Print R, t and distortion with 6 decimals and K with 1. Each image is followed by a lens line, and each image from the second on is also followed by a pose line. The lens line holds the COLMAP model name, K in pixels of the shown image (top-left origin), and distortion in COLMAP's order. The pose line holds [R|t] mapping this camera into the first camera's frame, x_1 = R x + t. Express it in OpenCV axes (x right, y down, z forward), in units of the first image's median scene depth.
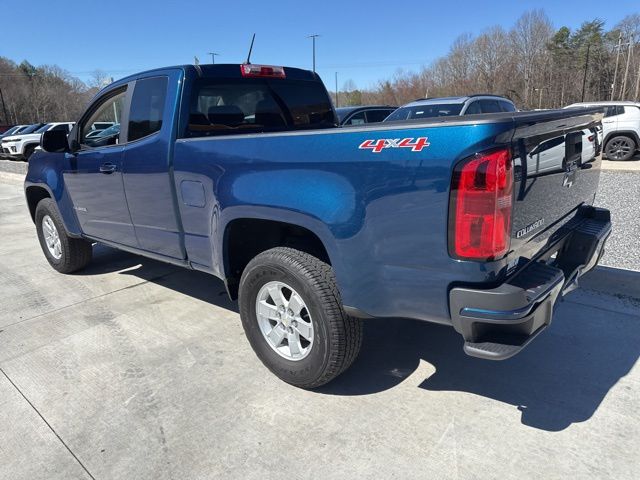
lens RADIAL K [[455.2, 0, 323.7], [0, 455.2, 240.1], [0, 0, 1]] dist [0.023357, -0.027246]
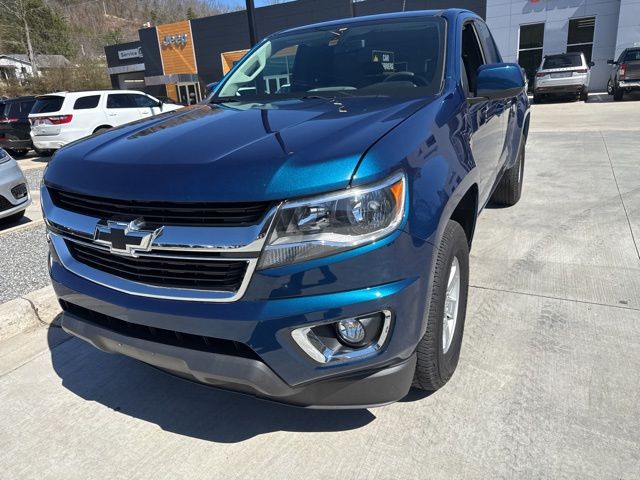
lens RADIAL K [[455.2, 0, 323.7], [0, 455.2, 240.1], [0, 0, 1]] dist [0.023357, -0.027246]
pose [[-0.243441, -0.255301, 0.935713, -1.176350], [0.329288, 0.885681, 0.327320, -0.307673], [-0.912308, 0.387802, -0.131544, 1.389383]]
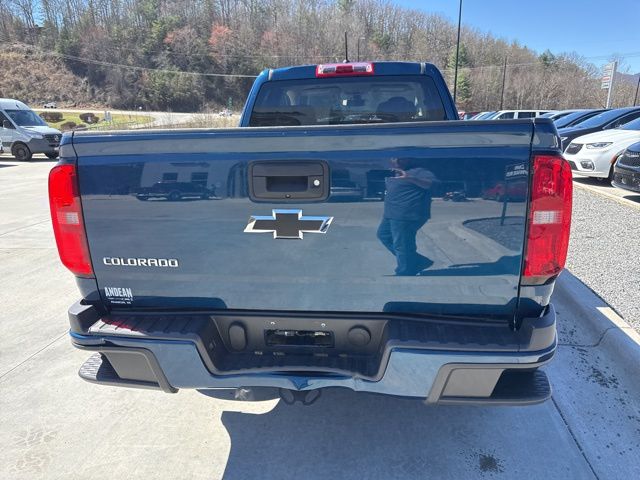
lens RADIAL K [[455.2, 0, 323.7], [0, 455.2, 240.1], [0, 0, 1]] dist [0.023357, -0.027246]
pose [[0.551655, 0.241057, -0.798479, 0.636337], [-0.219408, 0.965549, 0.139910, -0.124814], [0.804697, 0.098011, 0.585540, 0.376364]]
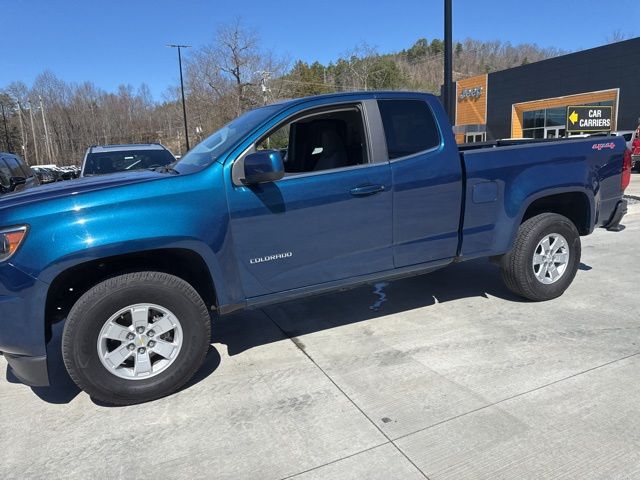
lens RADIAL K [[449.8, 0, 323.3], [0, 449.8, 239.6], [0, 0, 1]] dist [0.038132, -0.041771]
pose [[0.403170, -0.152916, 0.902259, -1.193402], [0.266328, 0.962869, 0.044182, -0.111669], [-0.875513, 0.222484, 0.428926, 0.645430]]
